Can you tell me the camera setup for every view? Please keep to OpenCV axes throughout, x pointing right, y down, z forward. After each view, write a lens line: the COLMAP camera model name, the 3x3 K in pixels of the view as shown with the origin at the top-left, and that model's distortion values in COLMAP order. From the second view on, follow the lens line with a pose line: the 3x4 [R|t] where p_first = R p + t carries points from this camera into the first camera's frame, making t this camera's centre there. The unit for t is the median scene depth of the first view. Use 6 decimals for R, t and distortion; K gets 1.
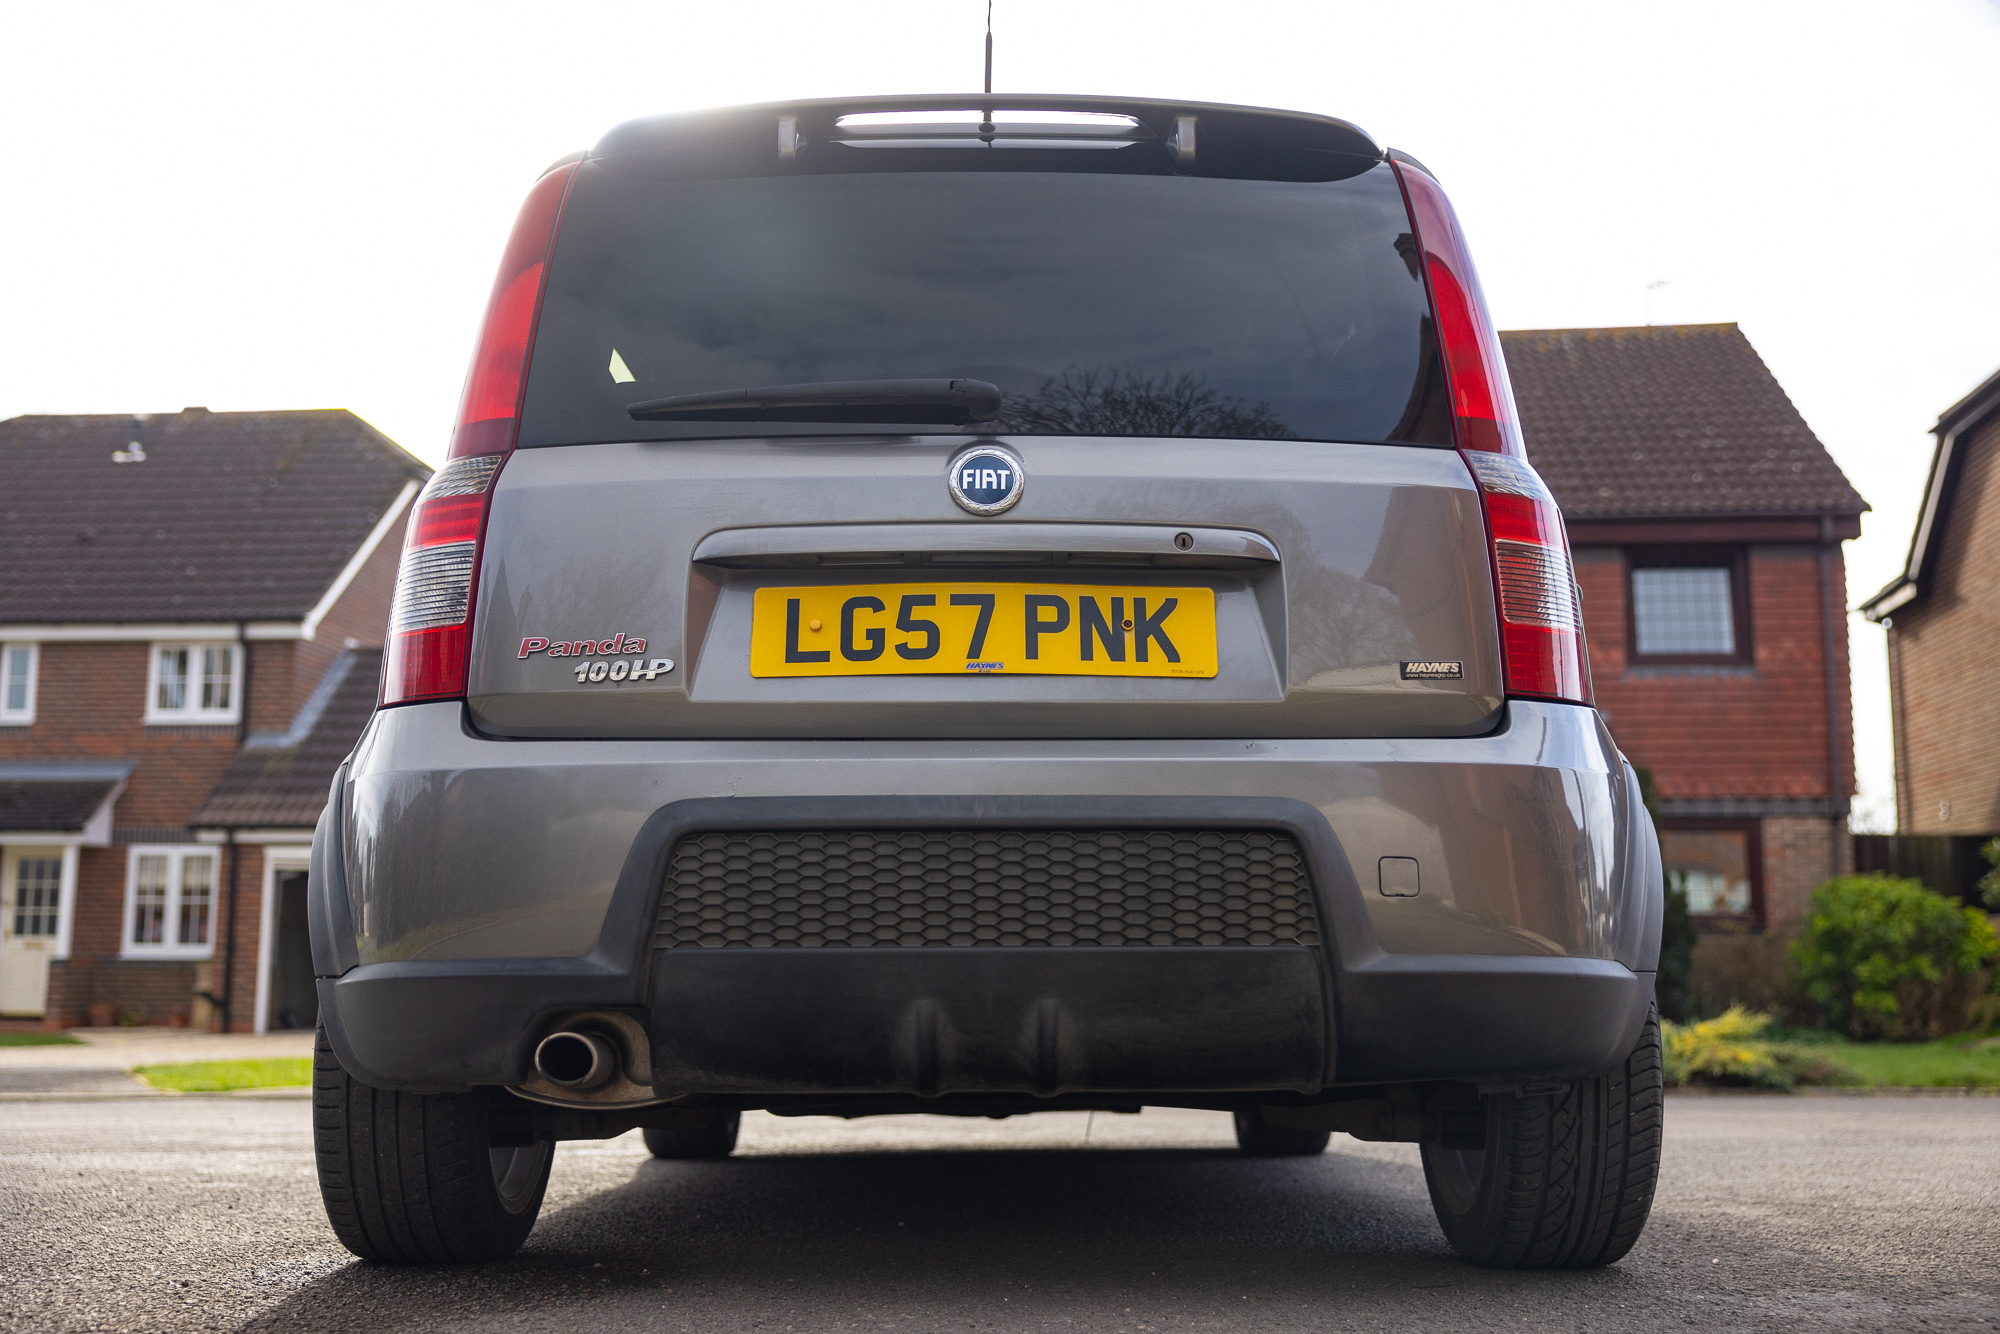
lens RADIAL K [[2080.2, 0, 1000.0], [0, 2080.2, 667.0], [0, 0, 1]] dist [0.006385, 0.000031]
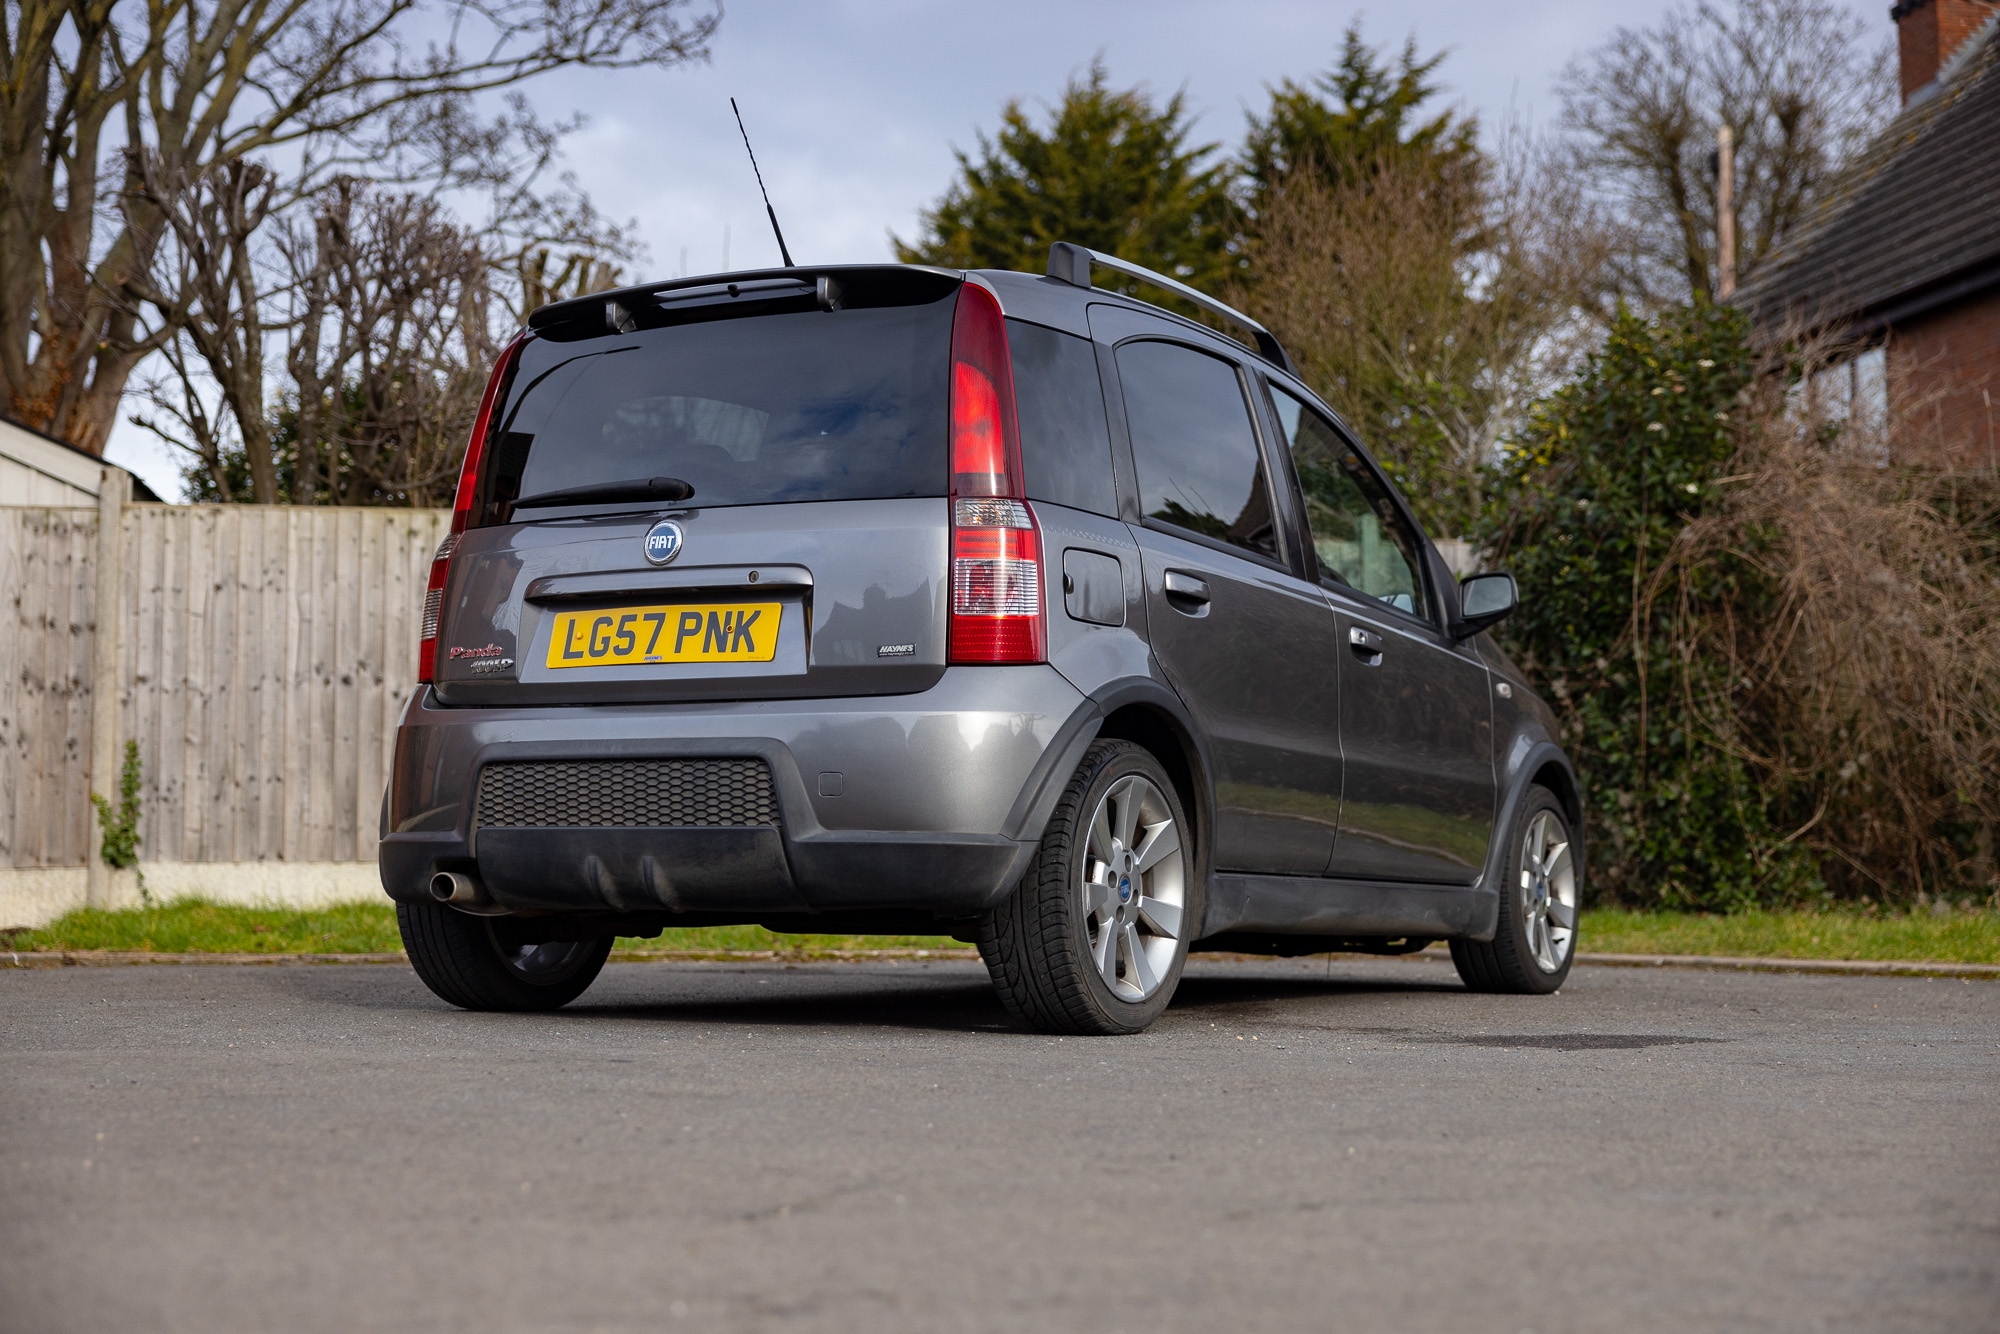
lens RADIAL K [[2785.2, 0, 987.3], [0, 2785.2, 653.5], [0, 0, 1]] dist [0.023050, -0.009788]
pose [[0.859636, -0.028583, -0.510107, 1.354081], [0.076781, 0.994322, 0.073676, -0.147287], [0.505105, -0.102501, 0.856950, -0.776544]]
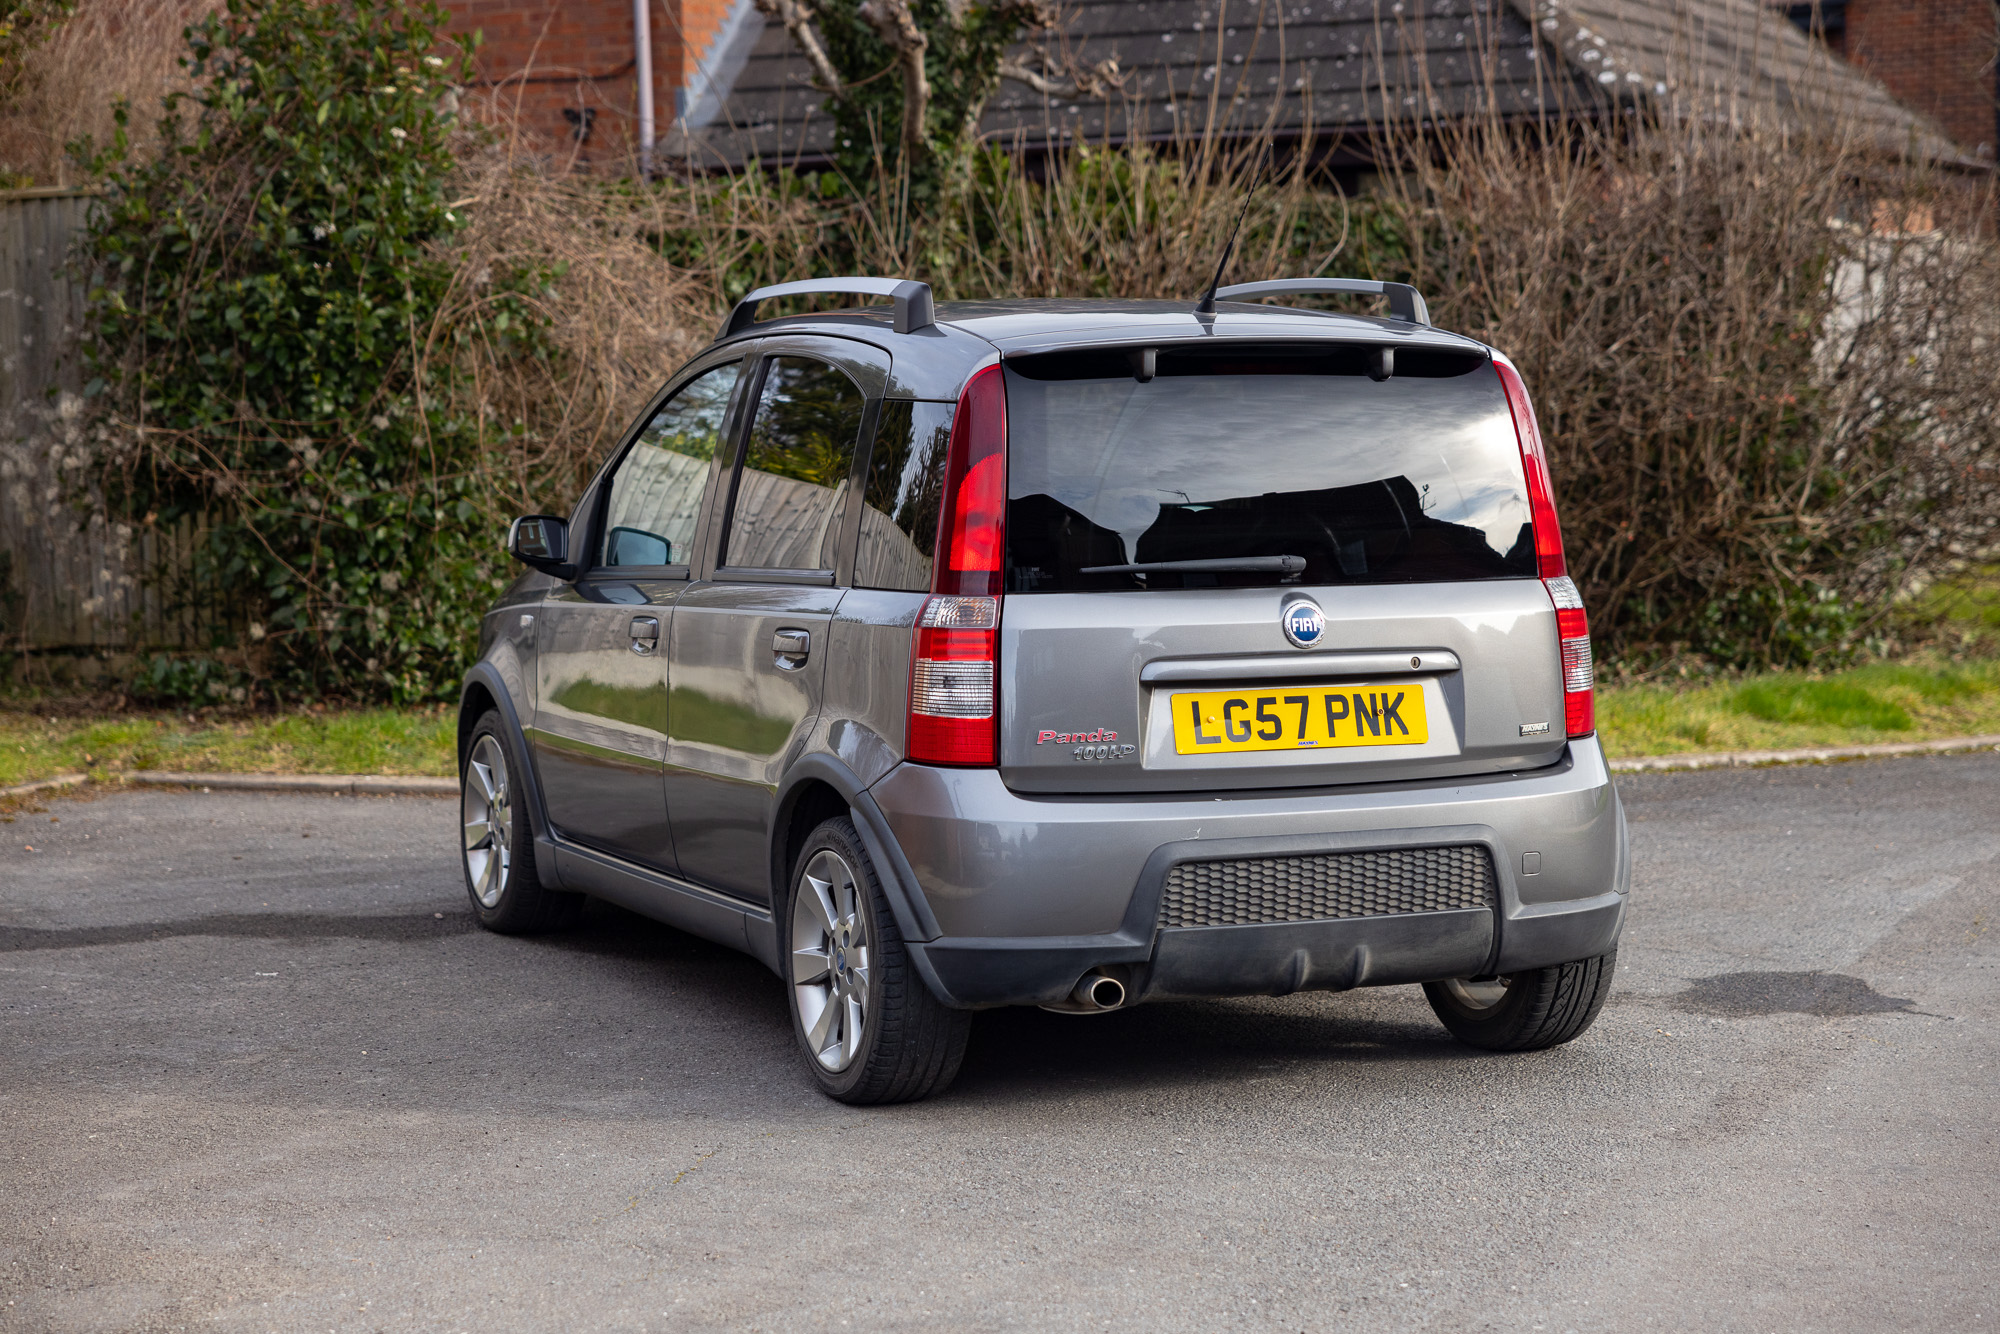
lens RADIAL K [[3913.8, 0, 1000.0], [0, 3913.8, 667.0], [0, 0, 1]] dist [0.023757, 0.102055]
pose [[0.925367, -0.029902, 0.377892, -1.402476], [-0.069532, 0.966581, 0.246751, -0.806806], [-0.372642, -0.254611, 0.892363, -1.669136]]
